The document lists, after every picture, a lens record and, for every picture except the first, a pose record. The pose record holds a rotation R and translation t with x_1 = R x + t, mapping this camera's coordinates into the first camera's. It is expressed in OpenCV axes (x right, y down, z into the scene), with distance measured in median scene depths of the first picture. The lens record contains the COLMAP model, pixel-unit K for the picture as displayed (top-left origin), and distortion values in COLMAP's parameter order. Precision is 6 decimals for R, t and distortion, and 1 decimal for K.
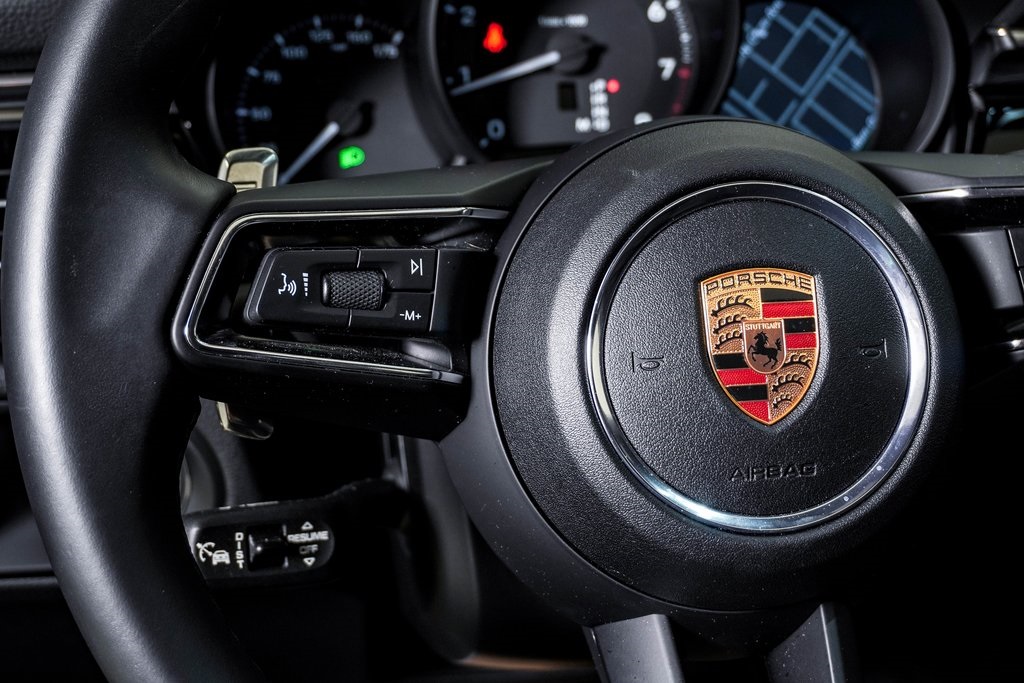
lens RADIAL K [[1595.7, 0, 624.5], [0, 1595.7, 341.3], [0, 0, 1]] dist [-0.001811, -0.131842]
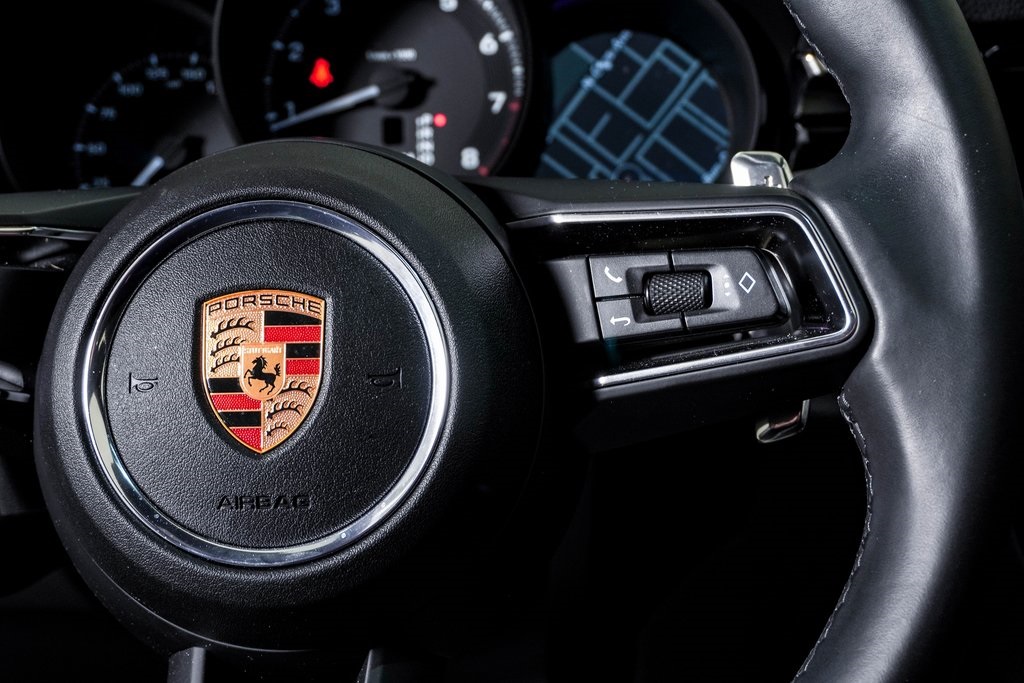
lens RADIAL K [[1595.7, 0, 624.5], [0, 1595.7, 341.3], [0, 0, 1]] dist [-0.001811, -0.131842]
pose [[0.972611, 0.023713, -0.231225, 0.348563], [-0.033119, 0.998771, -0.036880, 0.009028], [0.230066, 0.043528, 0.972201, 0.079201]]
